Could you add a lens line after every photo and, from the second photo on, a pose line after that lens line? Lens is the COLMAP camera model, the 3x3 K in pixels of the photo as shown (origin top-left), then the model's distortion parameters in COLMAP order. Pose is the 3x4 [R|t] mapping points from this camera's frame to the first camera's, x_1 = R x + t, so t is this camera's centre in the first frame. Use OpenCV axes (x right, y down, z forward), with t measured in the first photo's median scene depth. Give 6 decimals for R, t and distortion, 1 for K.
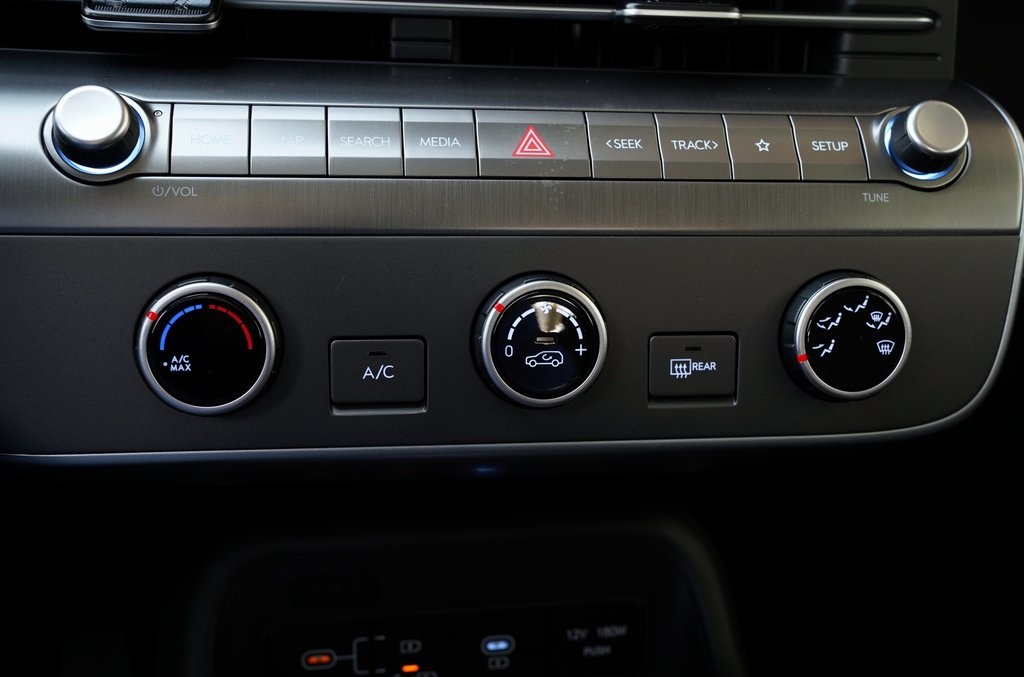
lens RADIAL K [[1147.5, 0, 510.0], [0, 1147.5, 340.3], [0, 0, 1]] dist [0.046544, 0.000000]
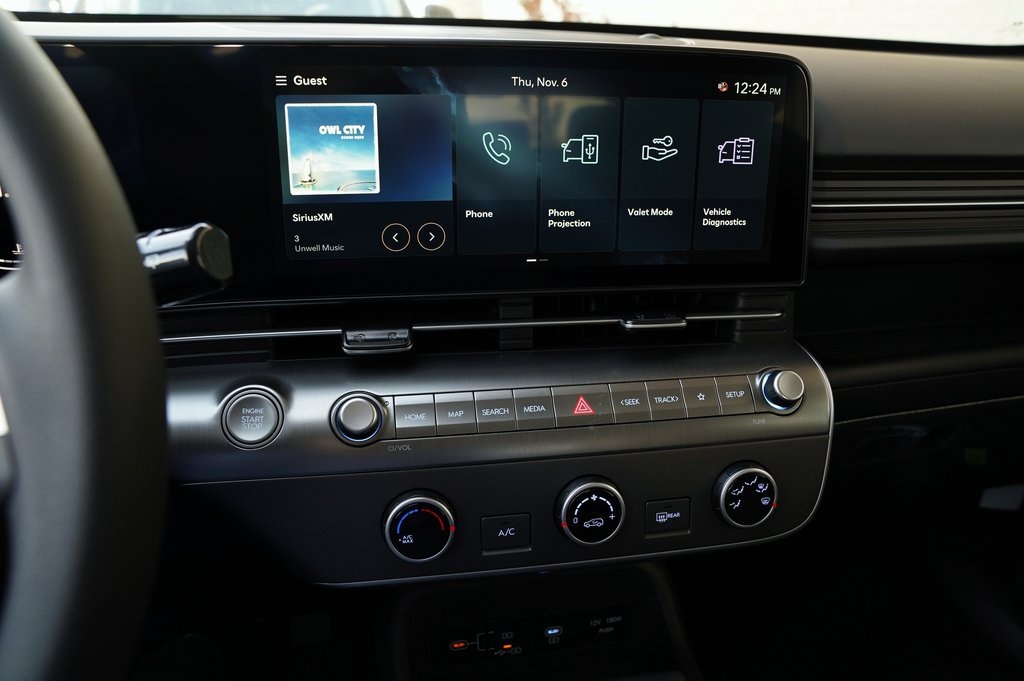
lens RADIAL K [[723.6, 0, 515.0], [0, 723.6, 343.1], [0, 0, 1]] dist [-0.094112, 0.005907]
pose [[0.999072, -0.031917, 0.028921, -0.119505], [0.031258, 0.999247, 0.022973, -0.298500], [-0.029632, -0.022048, 0.999318, -0.174310]]
